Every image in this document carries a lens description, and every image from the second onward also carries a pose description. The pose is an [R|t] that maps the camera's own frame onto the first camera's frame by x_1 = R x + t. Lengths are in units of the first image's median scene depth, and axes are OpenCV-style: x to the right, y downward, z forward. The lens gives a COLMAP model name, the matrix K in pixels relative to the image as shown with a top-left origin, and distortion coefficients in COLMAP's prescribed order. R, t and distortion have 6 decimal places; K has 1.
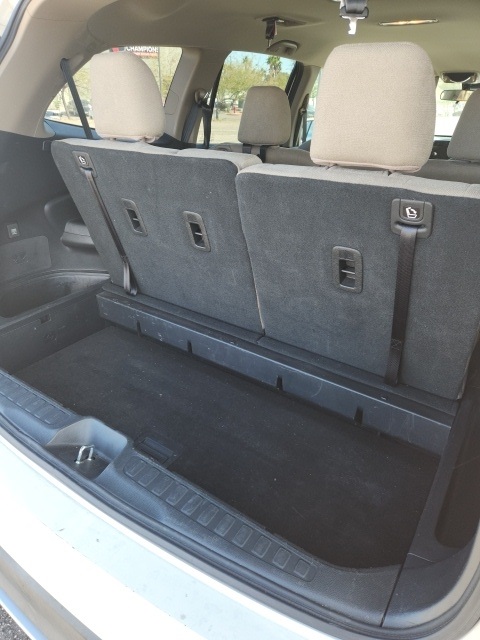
lens RADIAL K [[413.4, 0, 237.6], [0, 413.4, 320.3], [0, 0, 1]] dist [0.080595, -0.068342]
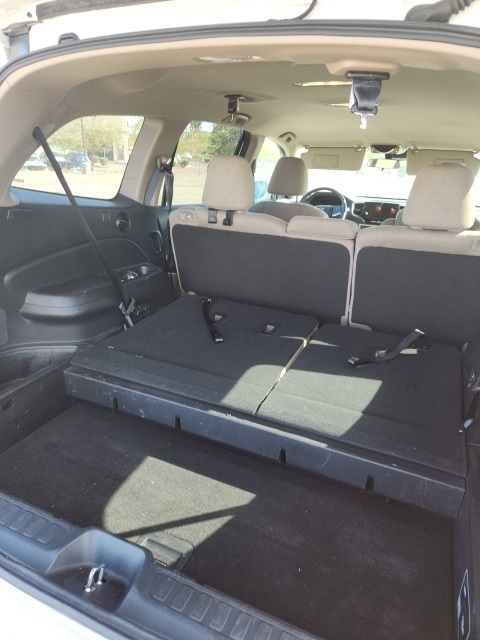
lens RADIAL K [[413.4, 0, 237.6], [0, 413.4, 320.3], [0, 0, 1]] dist [0.080595, -0.068342]
pose [[0.981831, -0.044317, 0.184508, -0.152354], [0.062980, 0.993334, -0.096548, -0.067365], [-0.178999, 0.106415, 0.978077, 0.042323]]
